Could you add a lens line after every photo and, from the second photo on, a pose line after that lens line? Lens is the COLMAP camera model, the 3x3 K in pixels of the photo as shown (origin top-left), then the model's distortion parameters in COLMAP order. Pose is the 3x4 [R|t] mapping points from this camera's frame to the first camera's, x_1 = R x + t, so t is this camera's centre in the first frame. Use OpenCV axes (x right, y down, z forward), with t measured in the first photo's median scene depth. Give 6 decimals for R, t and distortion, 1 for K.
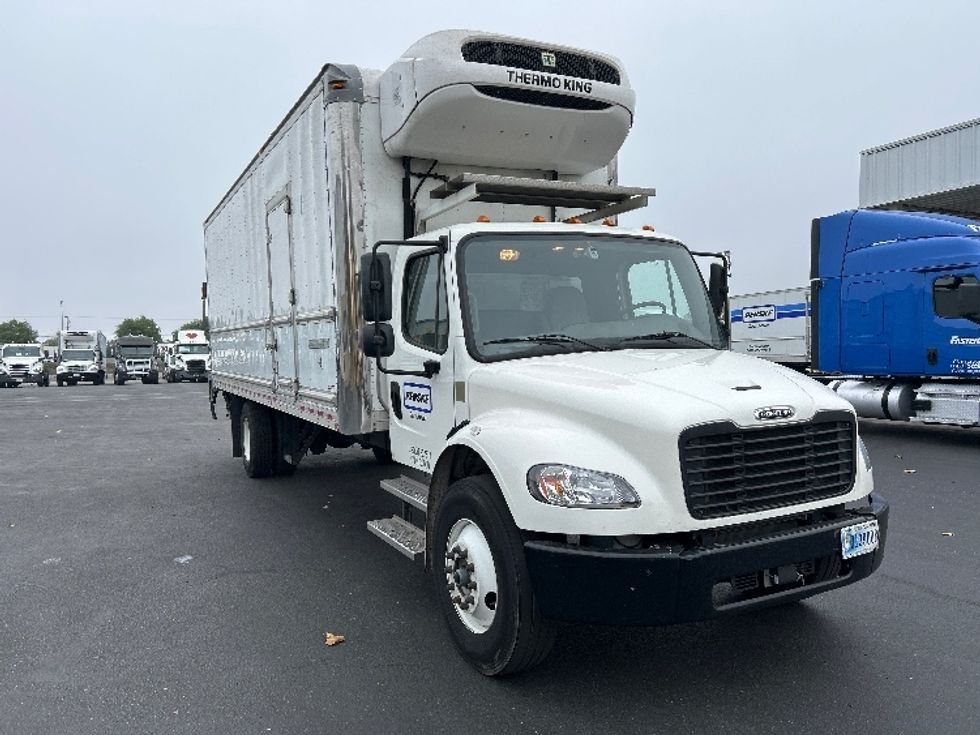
lens RADIAL K [[732.8, 0, 490.0], [0, 732.8, 367.5], [0, 0, 1]] dist [0.004188, 0.000417]
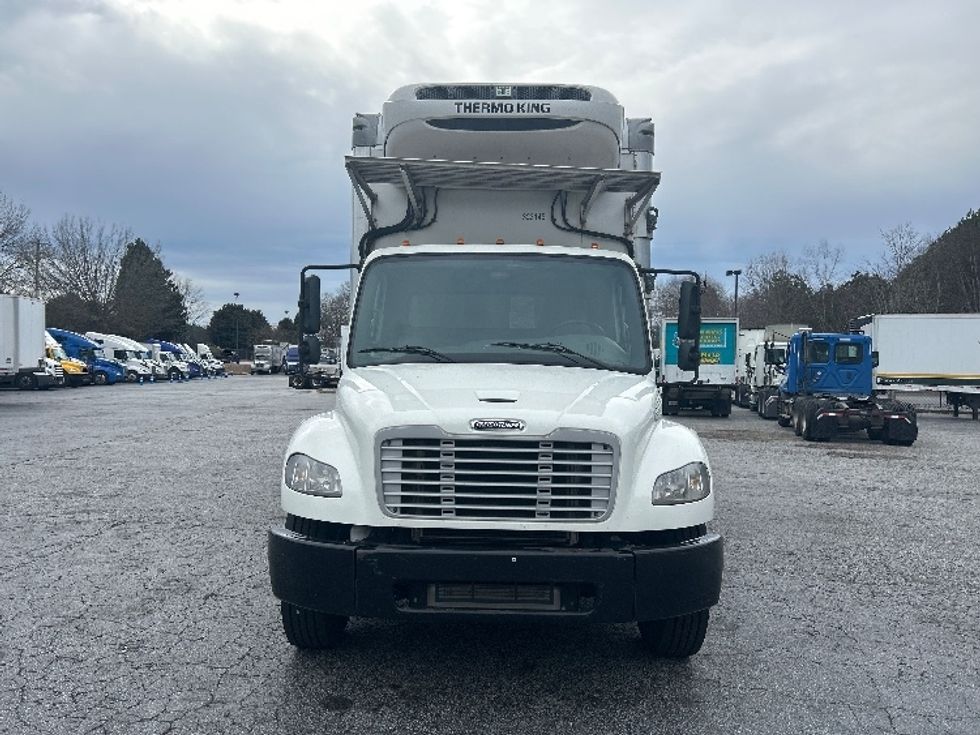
lens RADIAL K [[772.7, 0, 490.0], [0, 772.7, 367.5], [0, 0, 1]] dist [-0.004938, -0.000933]
pose [[0.880432, 0.035391, -0.472849, 0.606283], [-0.057209, 0.997854, -0.031836, 0.012654], [0.470708, 0.055081, 0.880568, 0.052966]]
